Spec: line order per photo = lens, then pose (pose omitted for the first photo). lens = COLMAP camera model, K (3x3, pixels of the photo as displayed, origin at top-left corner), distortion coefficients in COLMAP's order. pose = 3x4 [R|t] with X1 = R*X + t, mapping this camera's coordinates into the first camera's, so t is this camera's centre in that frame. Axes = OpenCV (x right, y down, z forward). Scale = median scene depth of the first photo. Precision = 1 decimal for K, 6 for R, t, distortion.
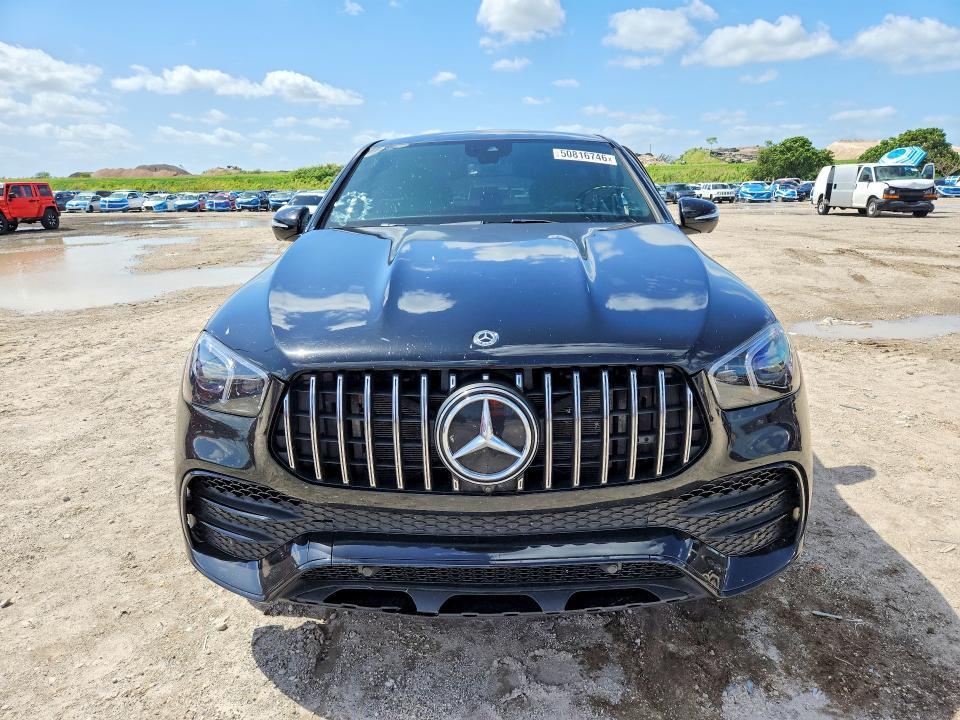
lens RADIAL K [[696.5, 0, 476.5], [0, 696.5, 360.9], [0, 0, 1]] dist [-0.005909, -0.002314]
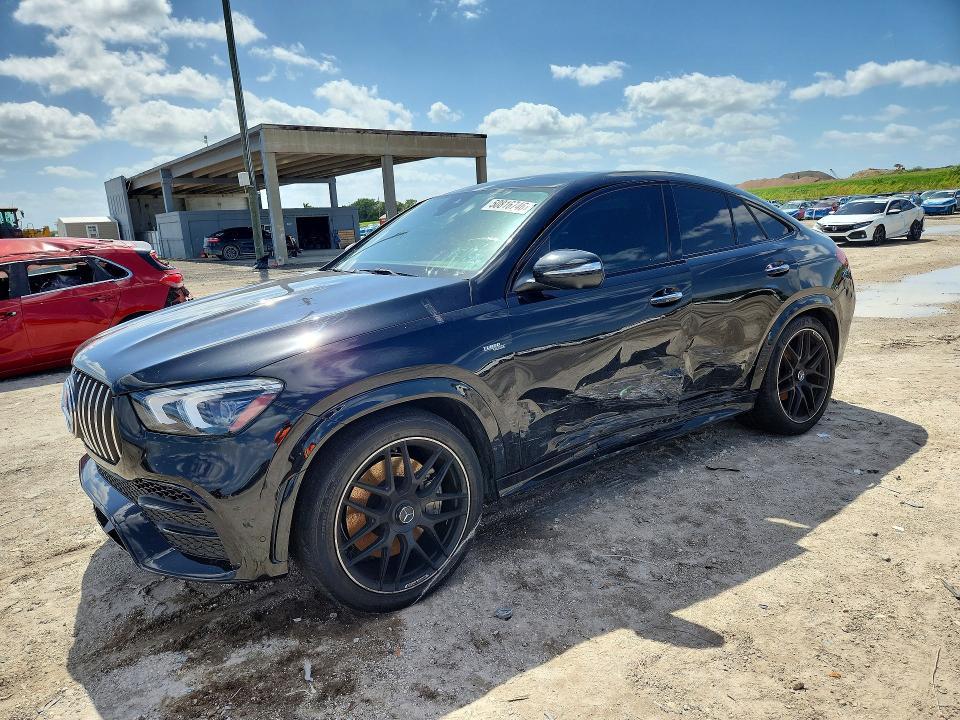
lens RADIAL K [[696.5, 0, 480.0], [0, 696.5, 357.8], [0, 0, 1]] dist [-0.005909, -0.002314]
pose [[0.575761, 0.131882, -0.806912, 0.100676], [-0.135663, 0.988635, 0.064782, -0.014010], [0.806284, 0.072169, 0.587109, 0.039928]]
